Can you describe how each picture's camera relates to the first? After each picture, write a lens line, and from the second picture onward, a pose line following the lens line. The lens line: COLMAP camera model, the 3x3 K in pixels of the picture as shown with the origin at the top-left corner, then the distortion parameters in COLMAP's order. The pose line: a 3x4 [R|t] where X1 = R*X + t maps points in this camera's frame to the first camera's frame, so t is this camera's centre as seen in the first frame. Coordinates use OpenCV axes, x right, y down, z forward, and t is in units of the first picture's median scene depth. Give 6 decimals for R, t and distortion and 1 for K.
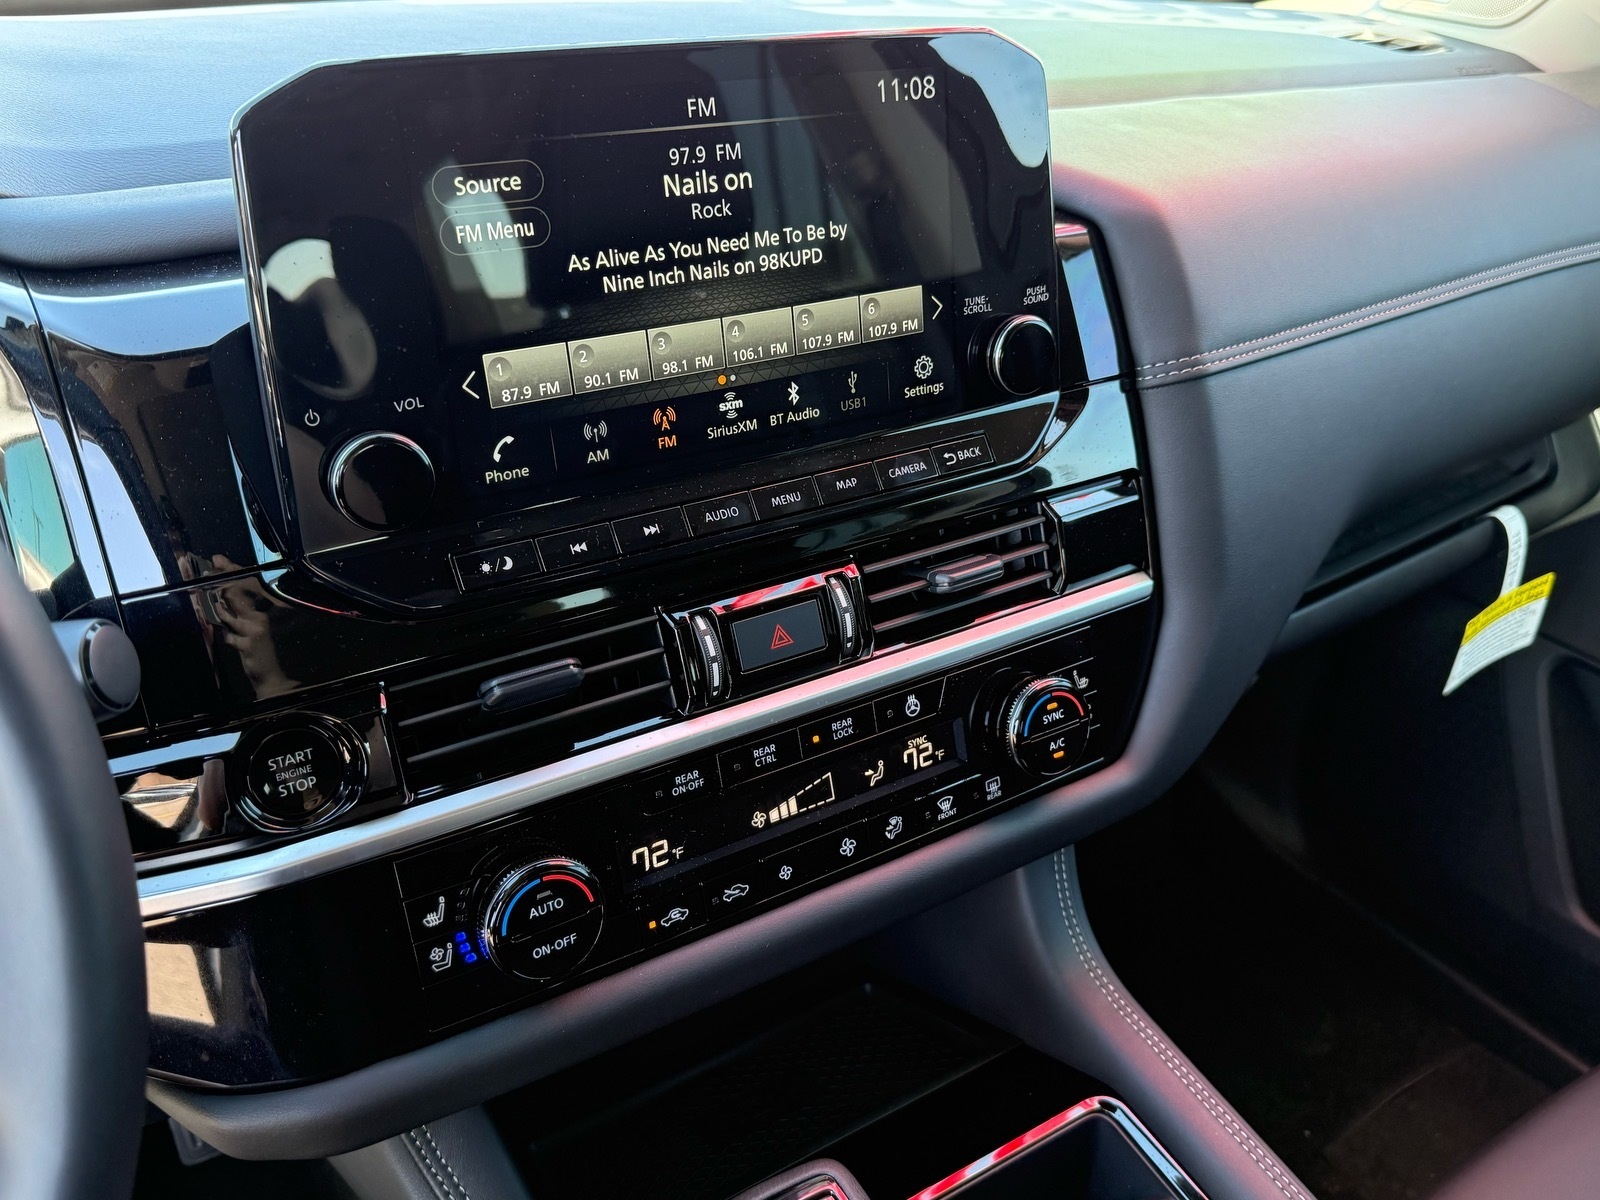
lens RADIAL K [[1302.3, 0, 804.0], [0, 1302.3, 599.6], [0, 0, 1]] dist [0.112677, -0.027590]
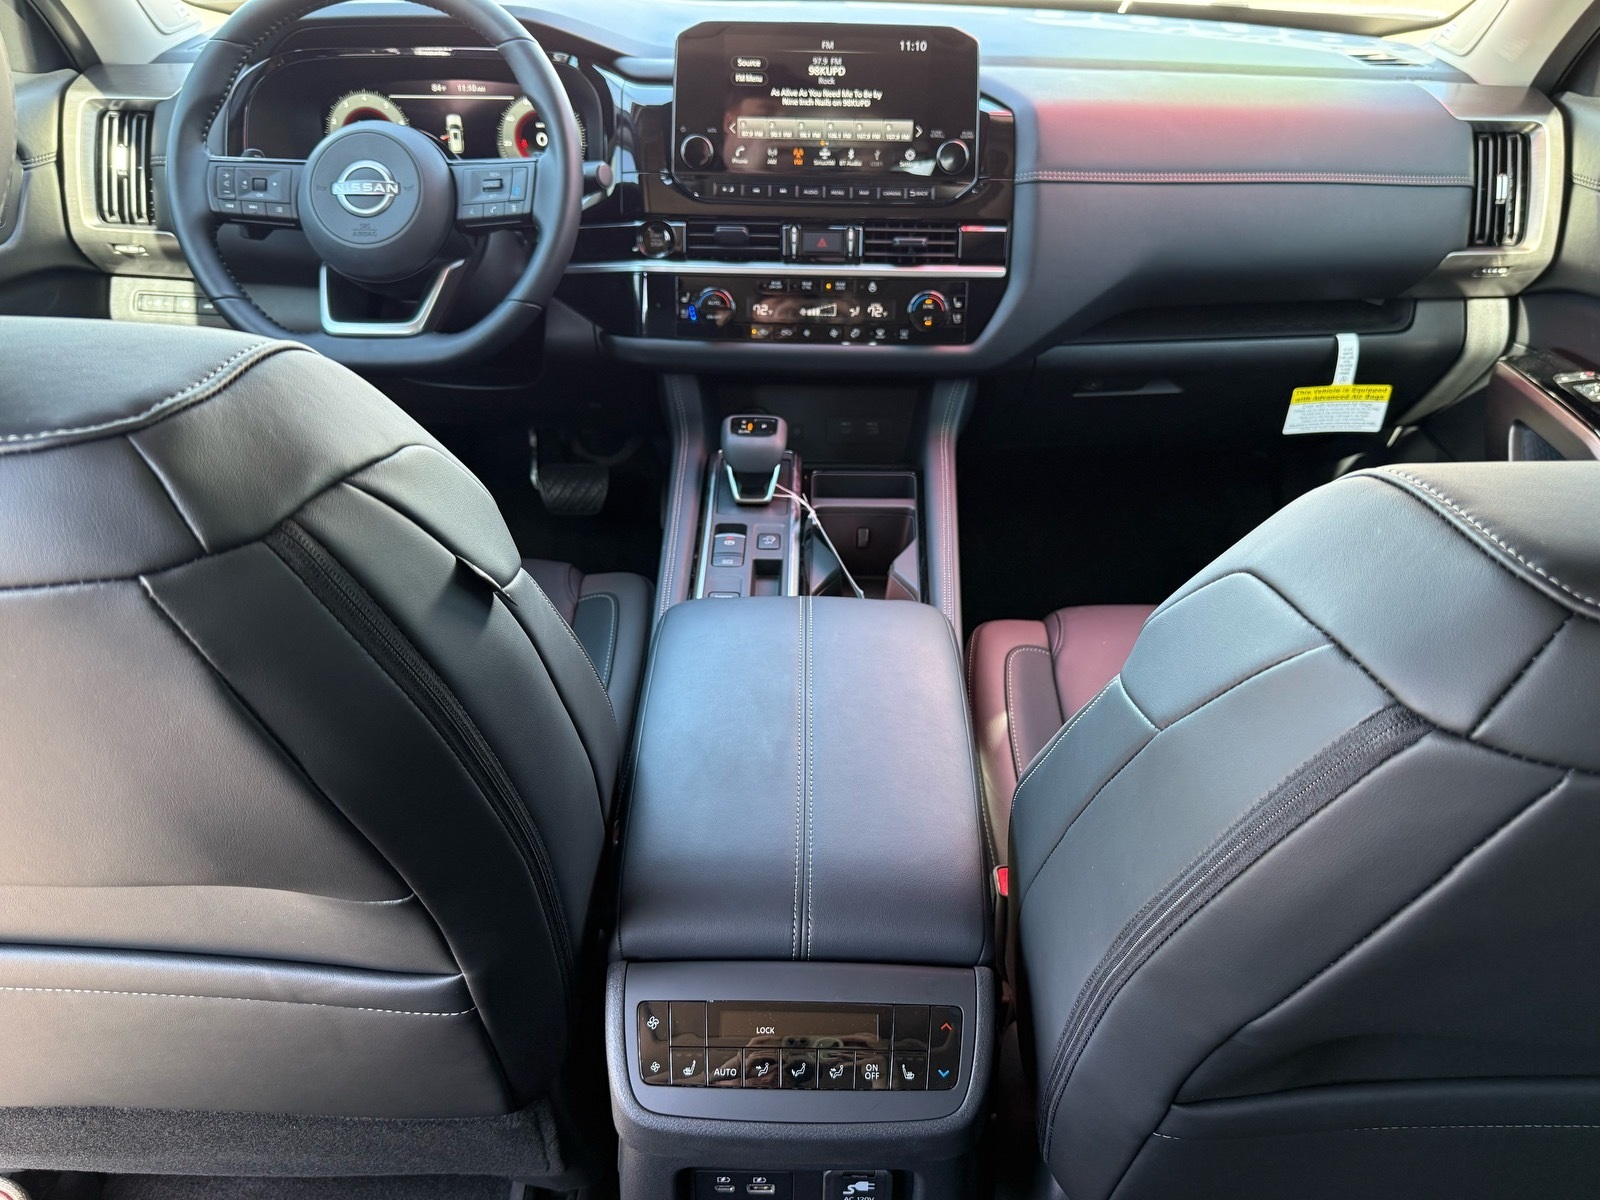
lens RADIAL K [[1256.1, 0, 800.0], [0, 1256.1, 606.1], [0, 0, 1]] dist [0.045637, -0.033304]
pose [[0.839682, 0.284207, -0.462775, 1.388748], [-0.262279, 0.958390, 0.112690, 0.475594], [0.475546, 0.026753, 0.879284, -1.336828]]
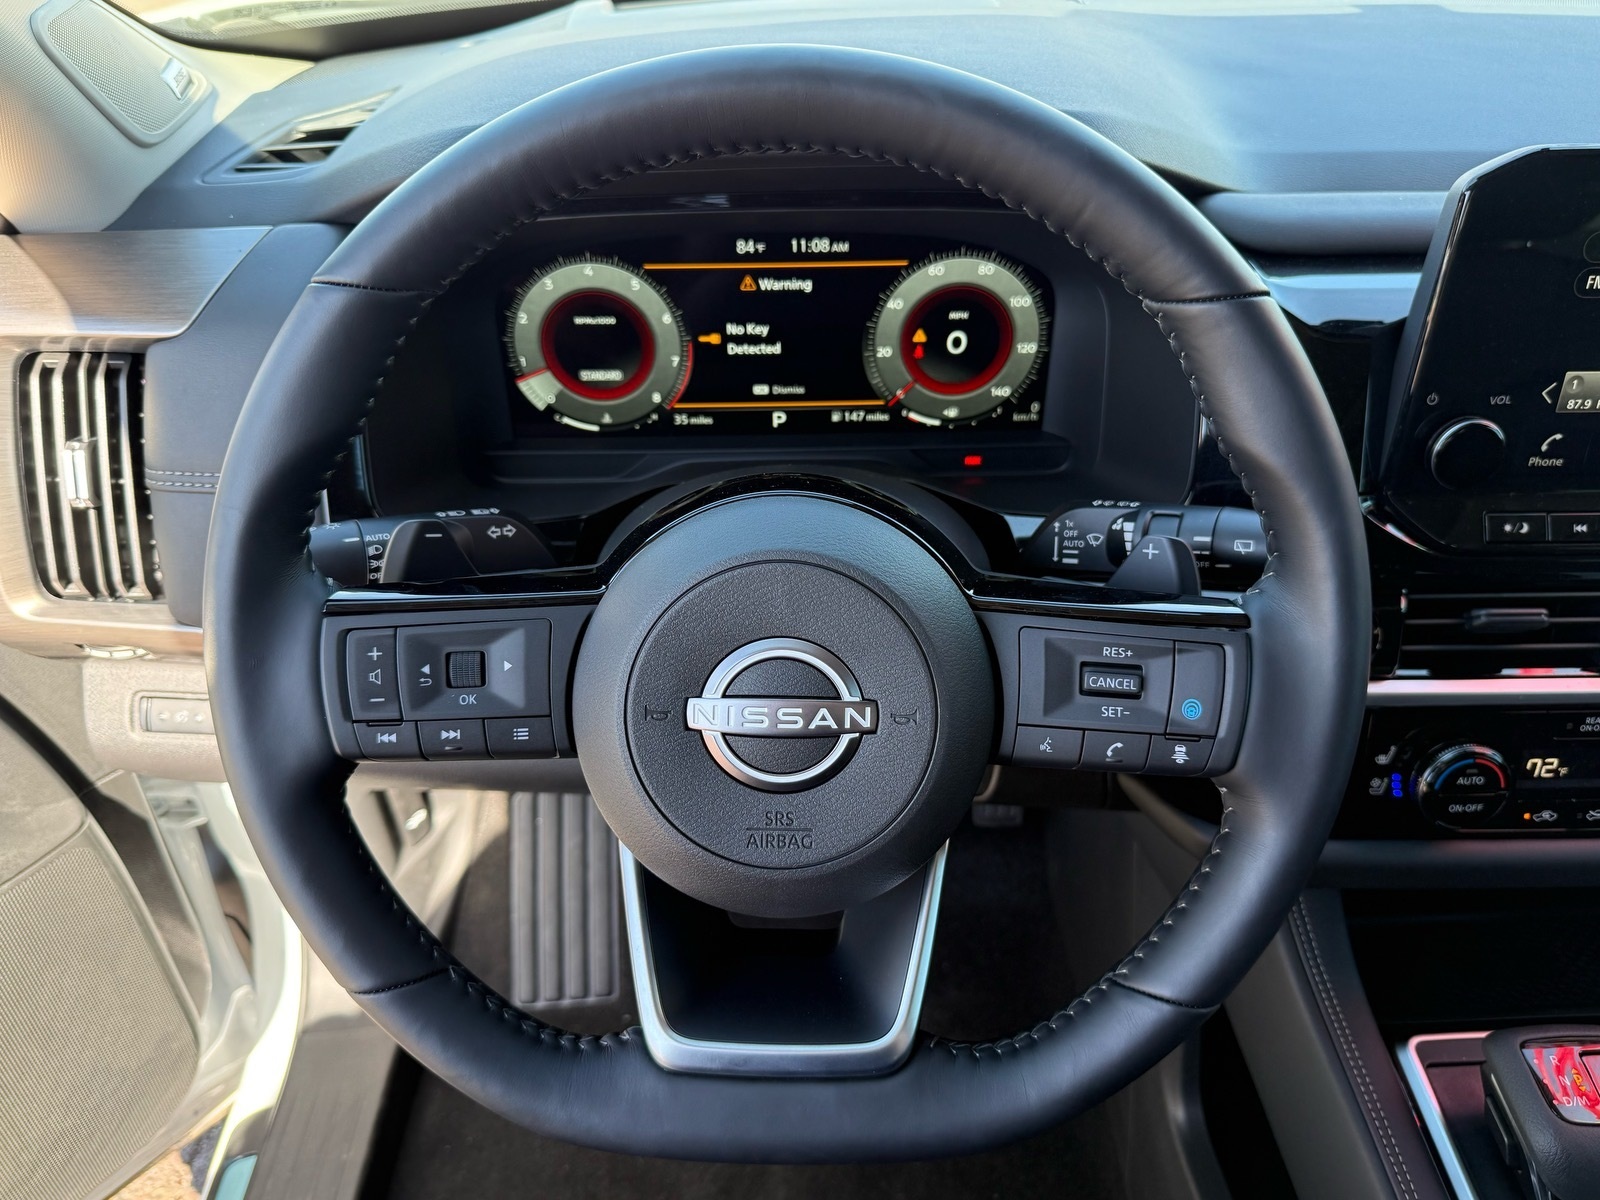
lens RADIAL K [[1206.3, 0, 827.4], [0, 1206.3, 598.5], [0, 0, 1]] dist [0.030697, -0.034075]
pose [[0.867948, 0.290886, -0.402557, -0.288862], [-0.229218, 0.953663, 0.194898, -0.033656], [0.440597, -0.076888, 0.894406, -0.359485]]
